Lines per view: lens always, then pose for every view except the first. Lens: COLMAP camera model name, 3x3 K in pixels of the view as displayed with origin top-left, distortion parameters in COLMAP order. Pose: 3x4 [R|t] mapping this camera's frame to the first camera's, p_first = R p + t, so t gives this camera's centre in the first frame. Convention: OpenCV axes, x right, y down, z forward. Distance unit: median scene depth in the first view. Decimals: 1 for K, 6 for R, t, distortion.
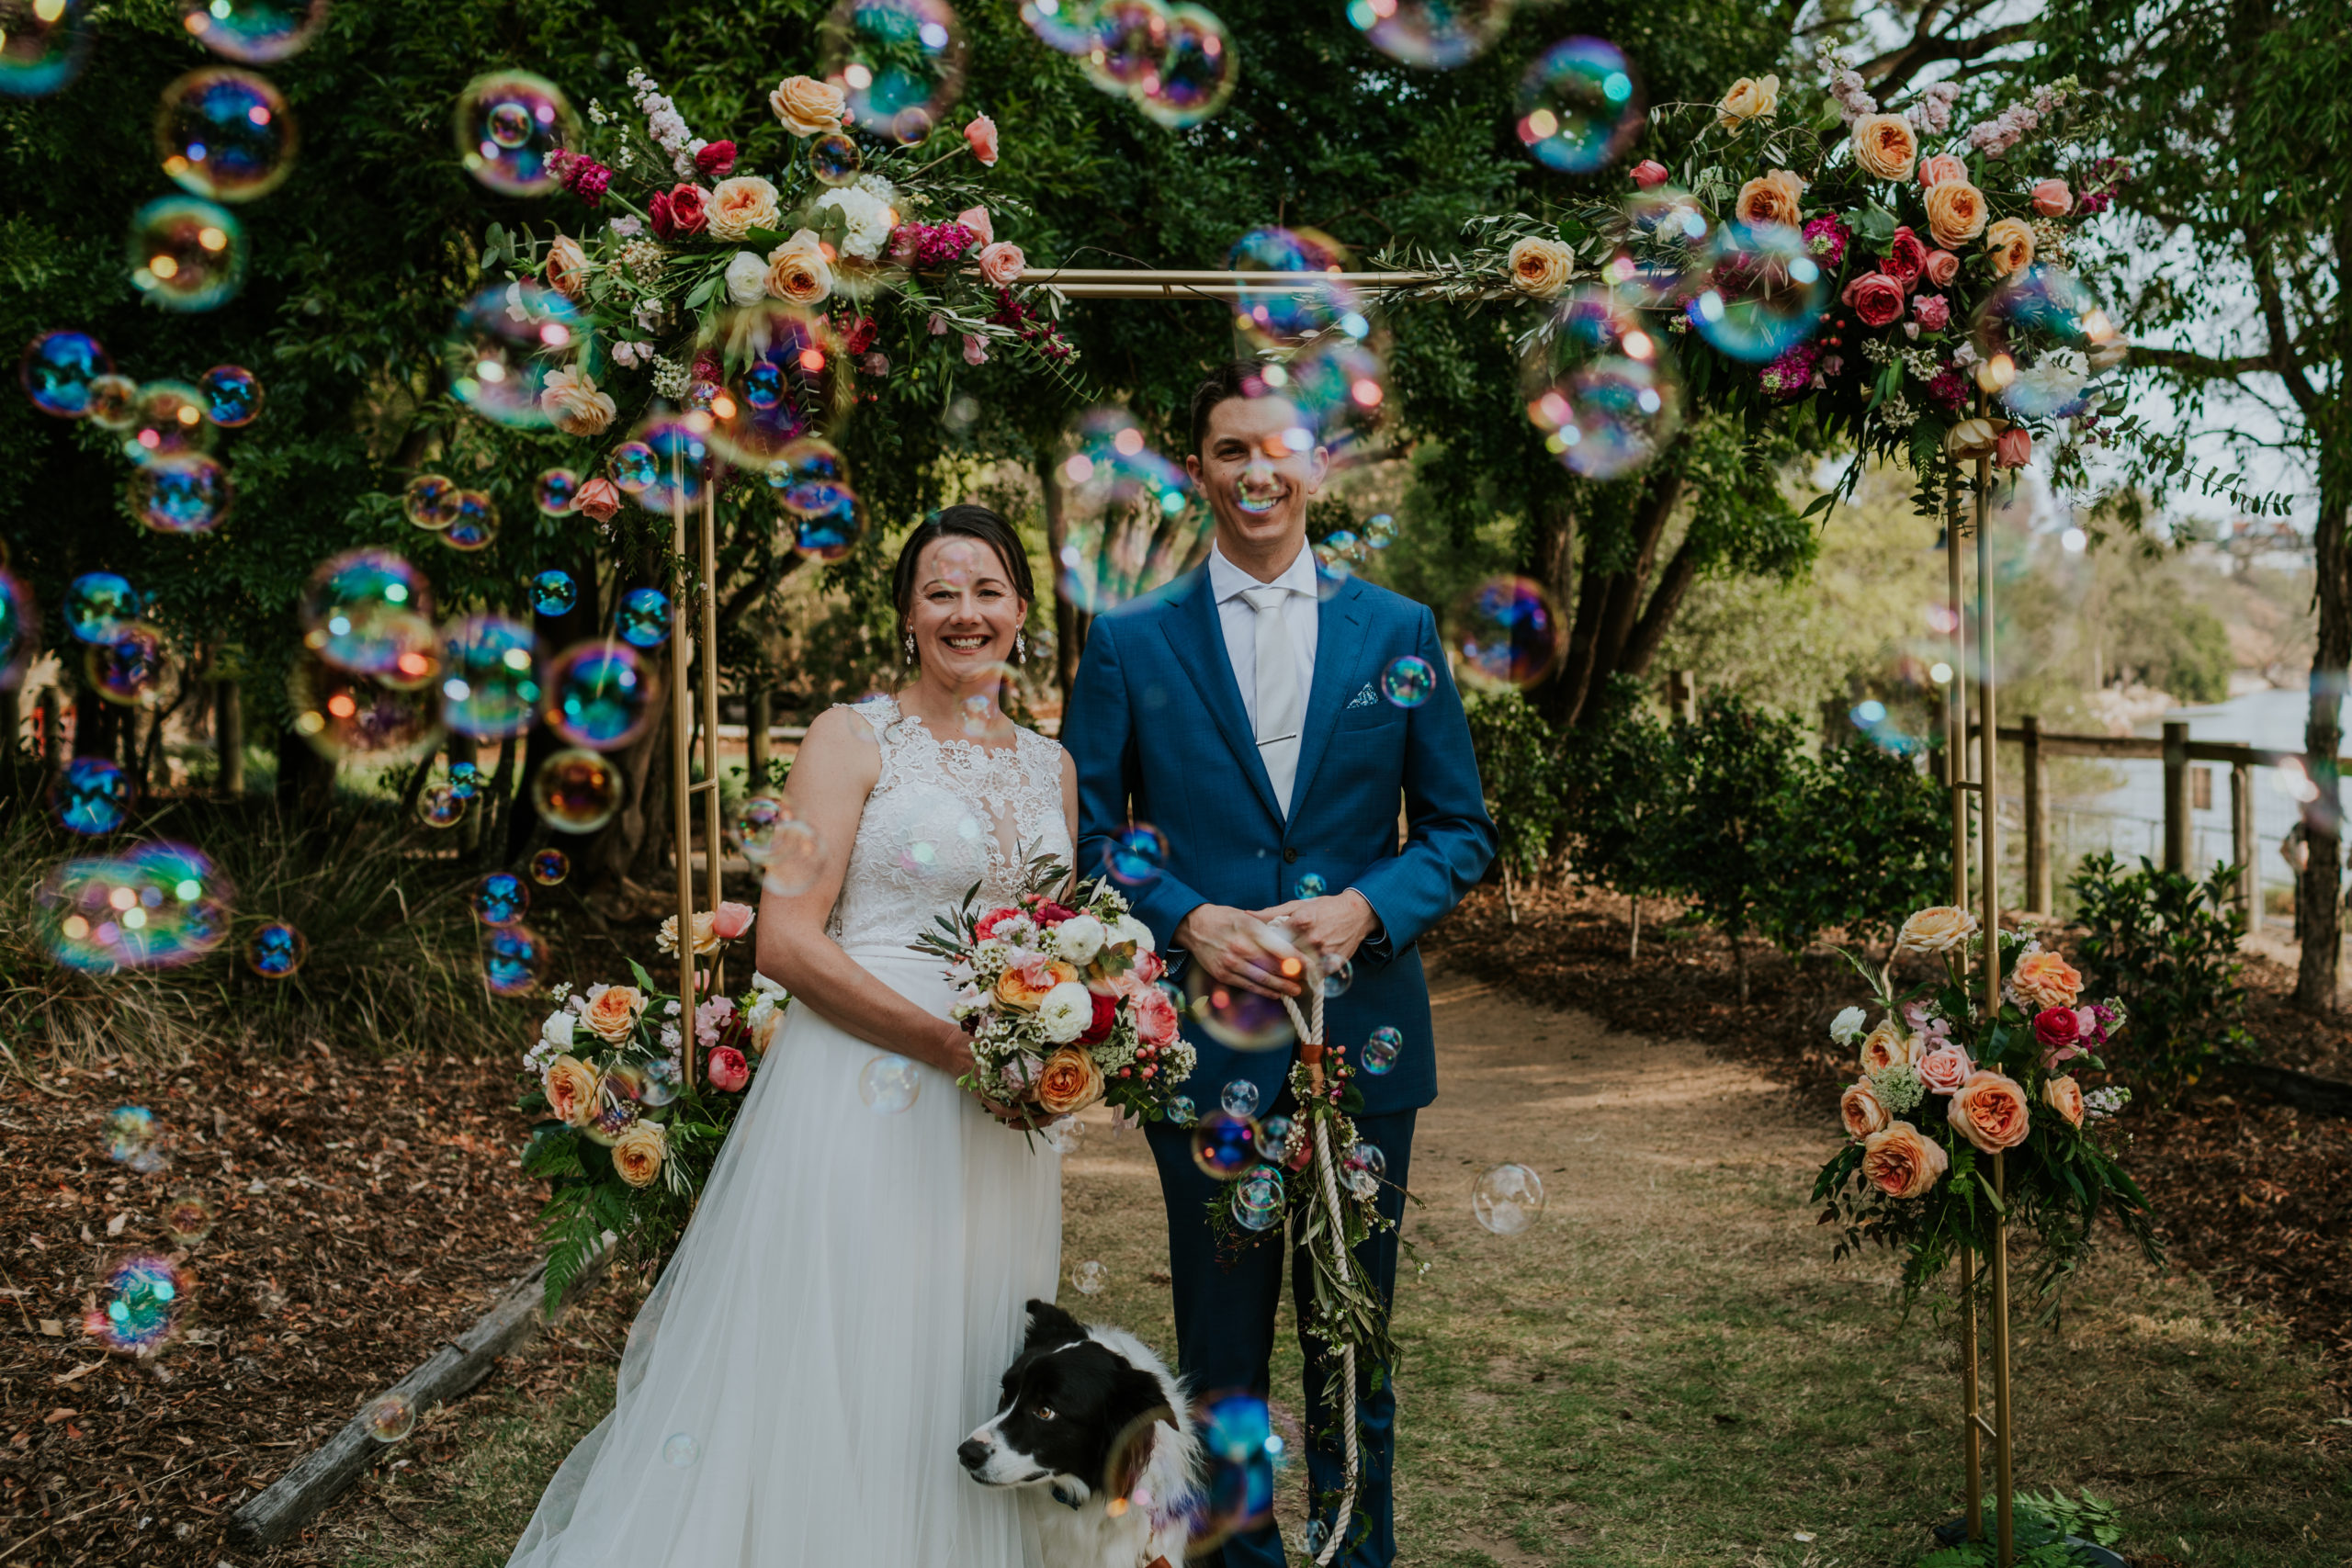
lens RADIAL K [[2582.7, 0, 1307.7], [0, 2582.7, 685.8], [0, 0, 1]] dist [-0.090904, 0.014013]
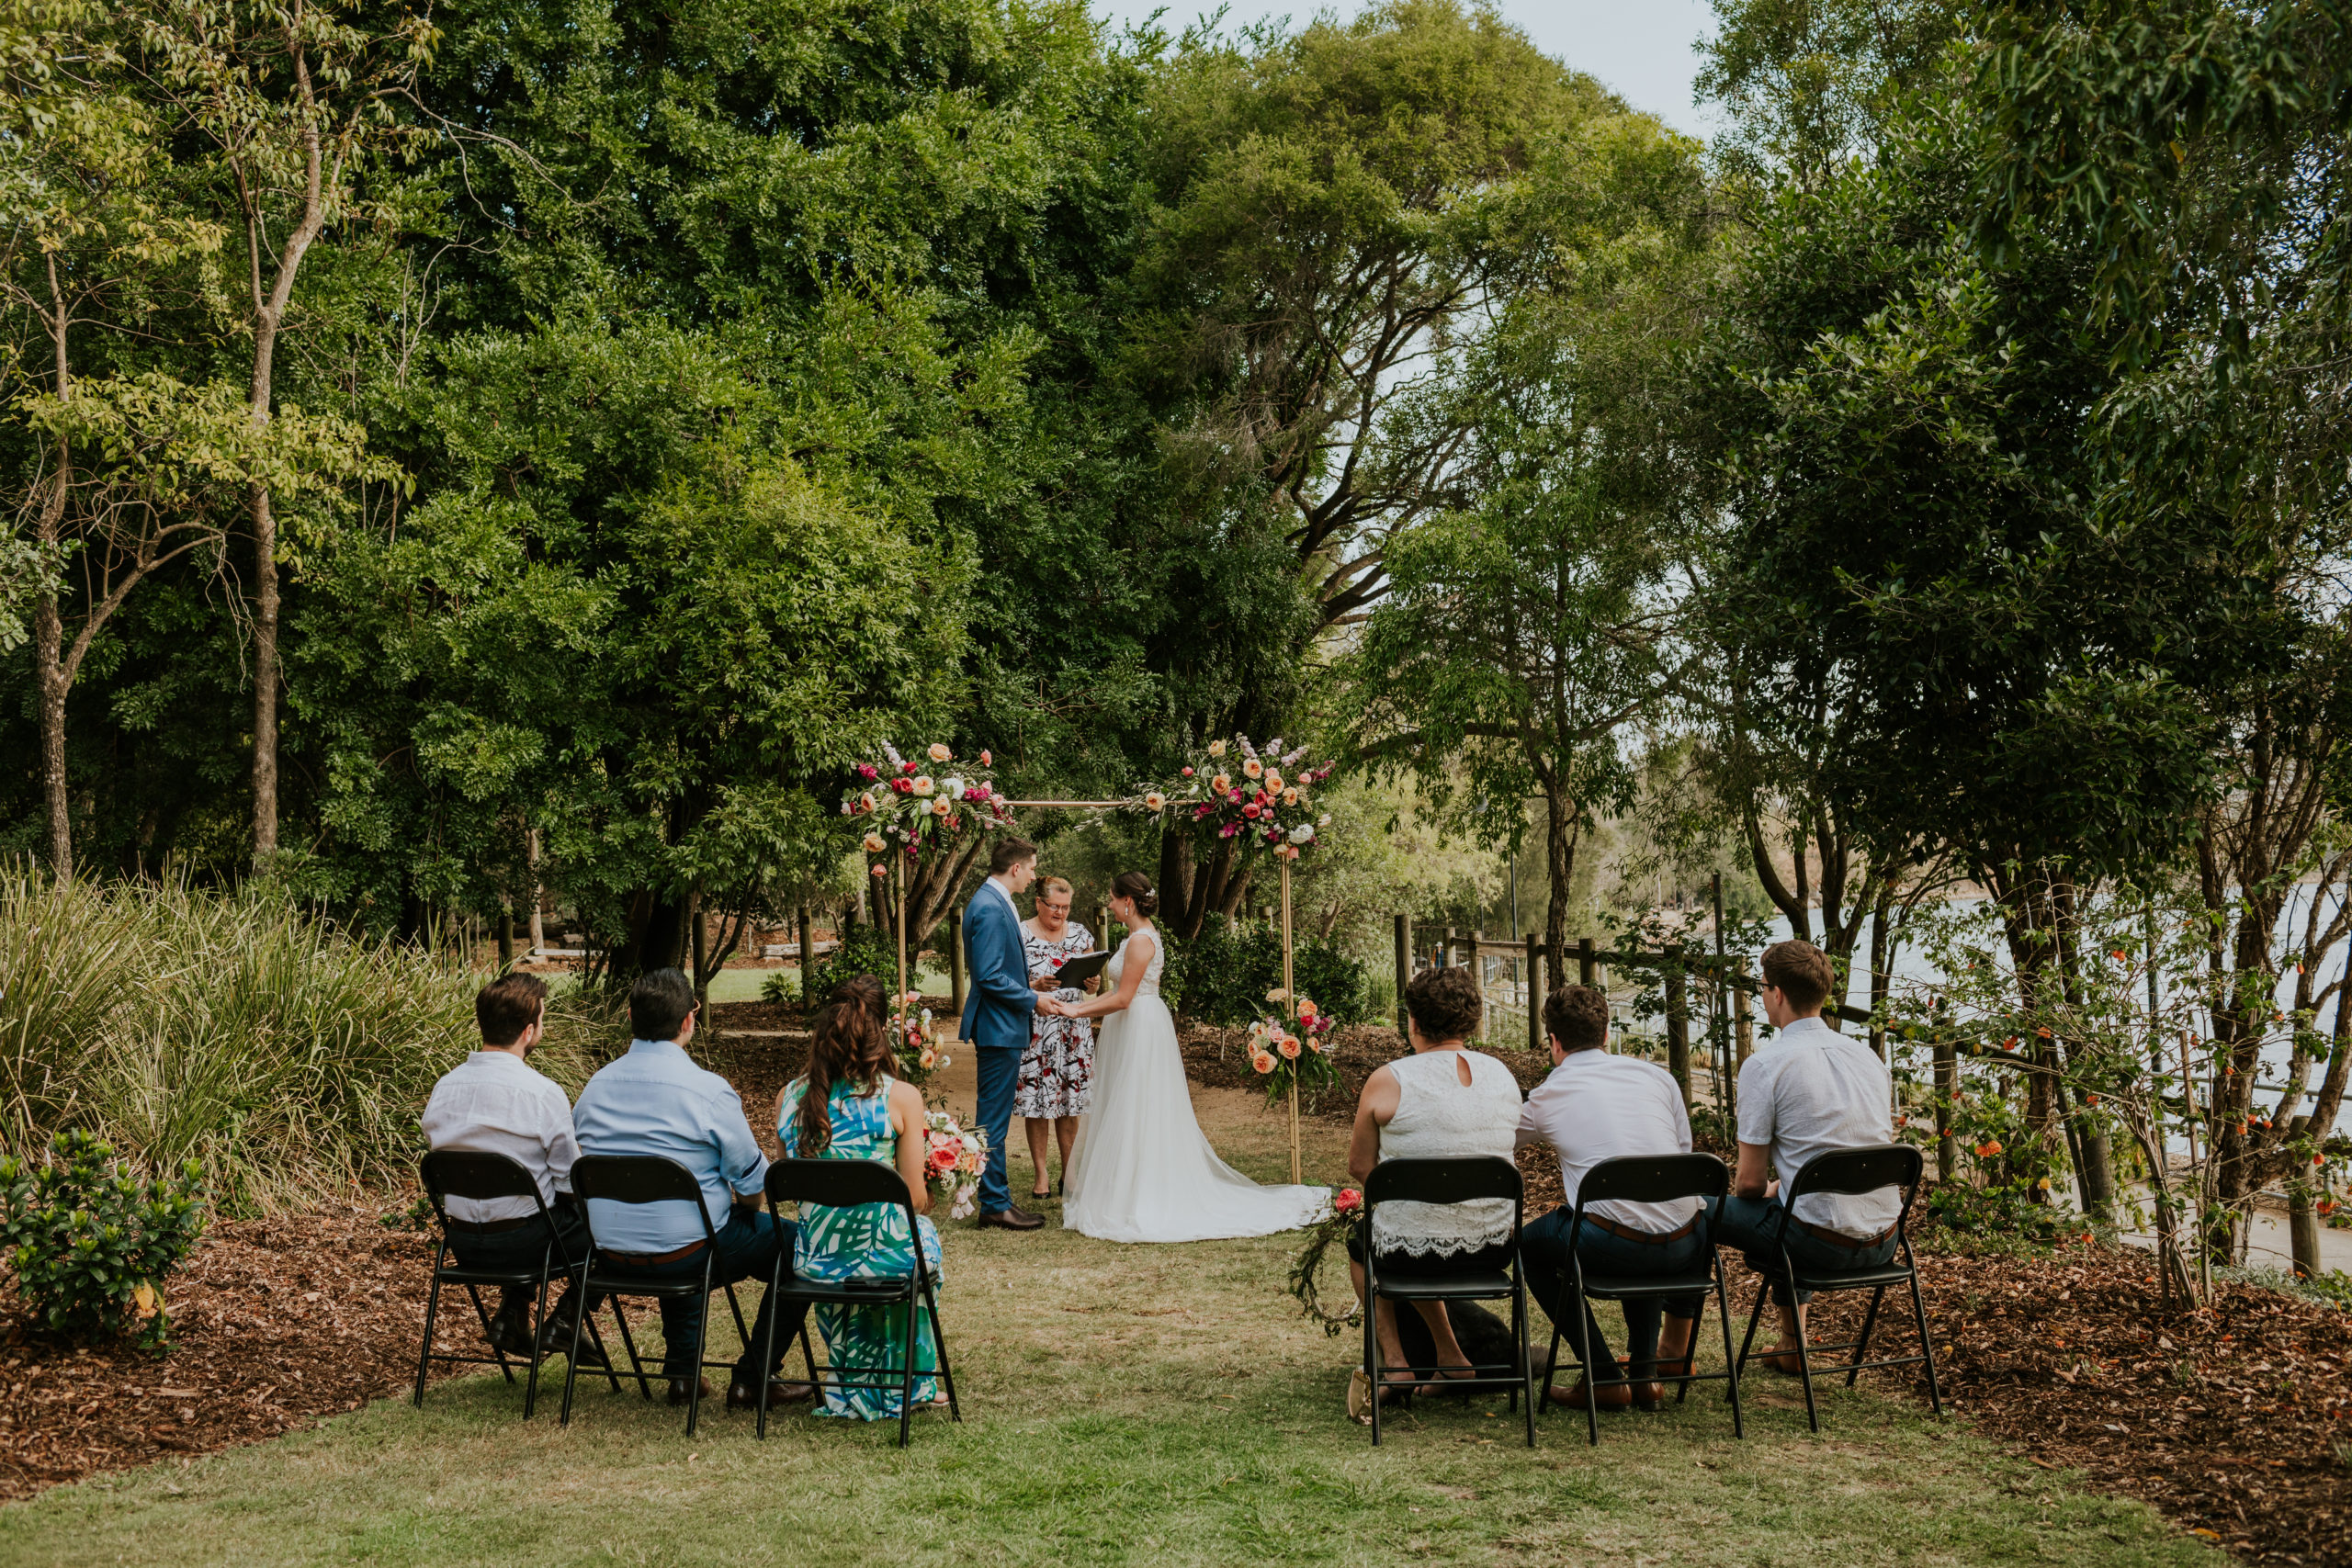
lens RADIAL K [[2582.7, 0, 1307.7], [0, 2582.7, 685.8], [0, 0, 1]] dist [-0.090904, 0.014013]
pose [[0.991569, 0.001300, 0.129576, -0.153395], [0.009868, 0.996289, -0.085509, -0.018756], [-0.129206, 0.086067, 0.987876, -2.421261]]
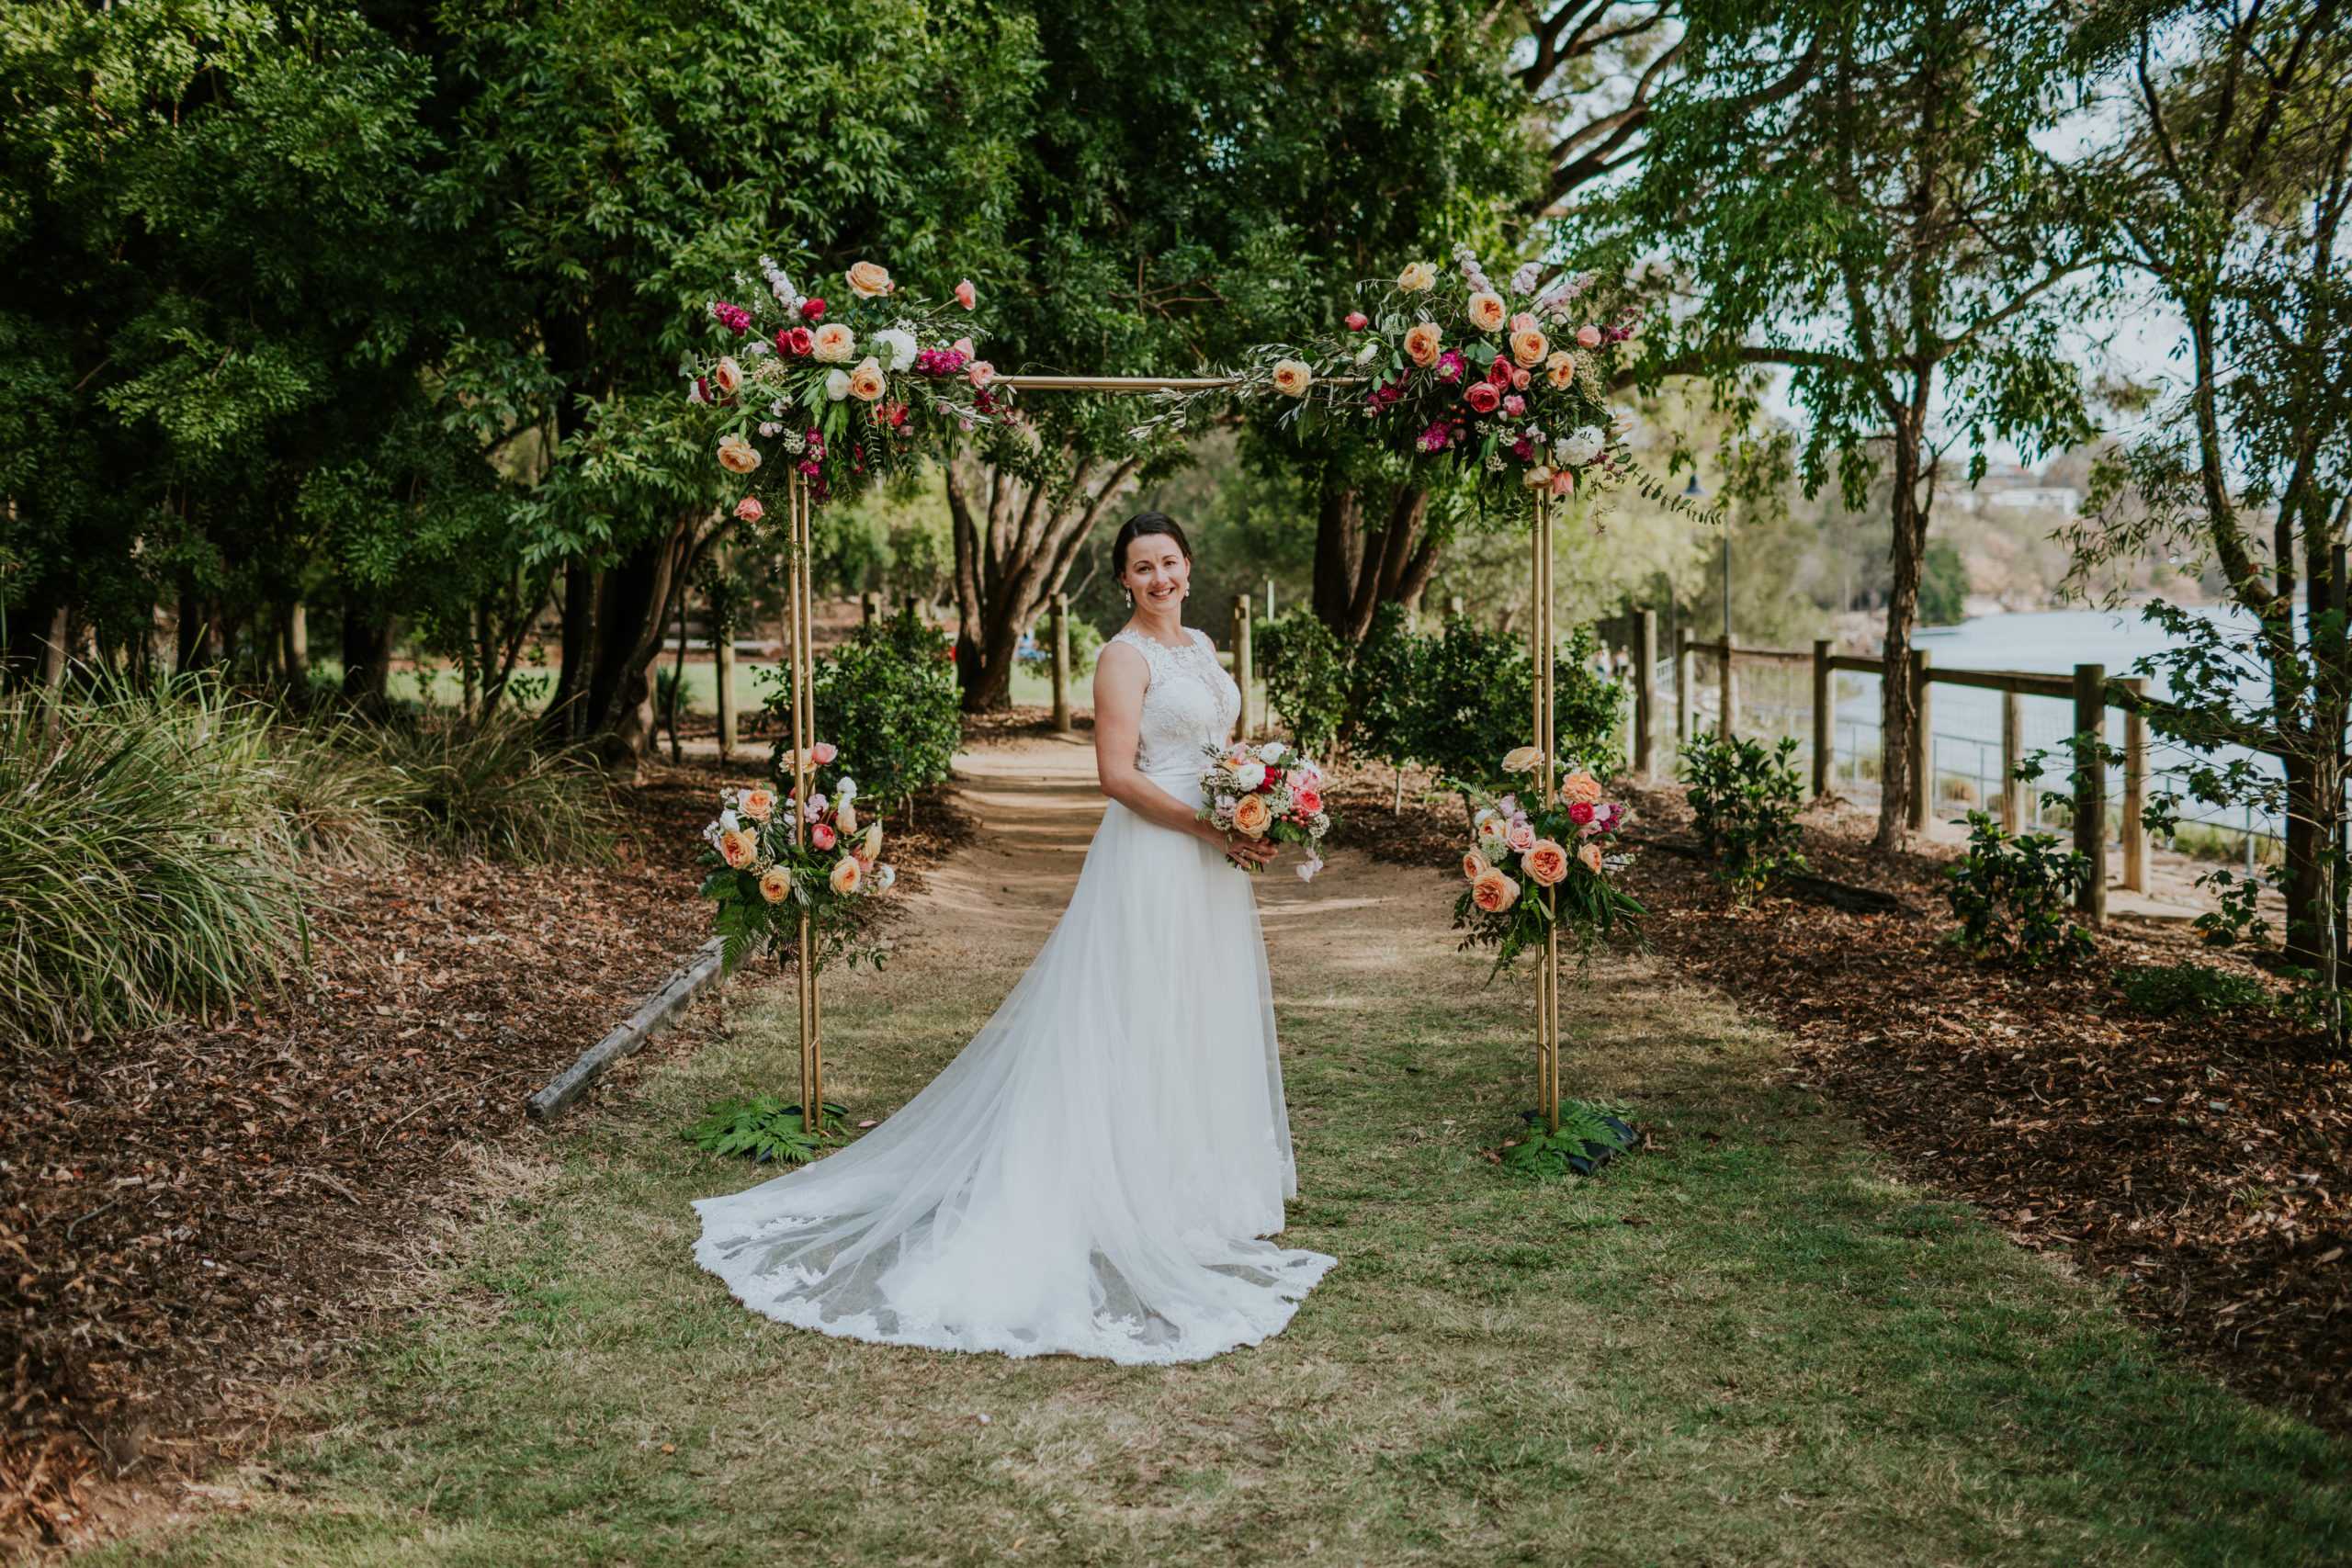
lens RADIAL K [[2333.6, 0, 1176.0], [0, 2333.6, 784.0], [0, 0, 1]] dist [-0.046019, 0.002883]
pose [[0.999965, 0.002567, 0.008005, 0.000615], [-0.003175, 0.997033, 0.076910, -0.009449], [-0.007784, -0.076933, 0.997006, -0.585234]]
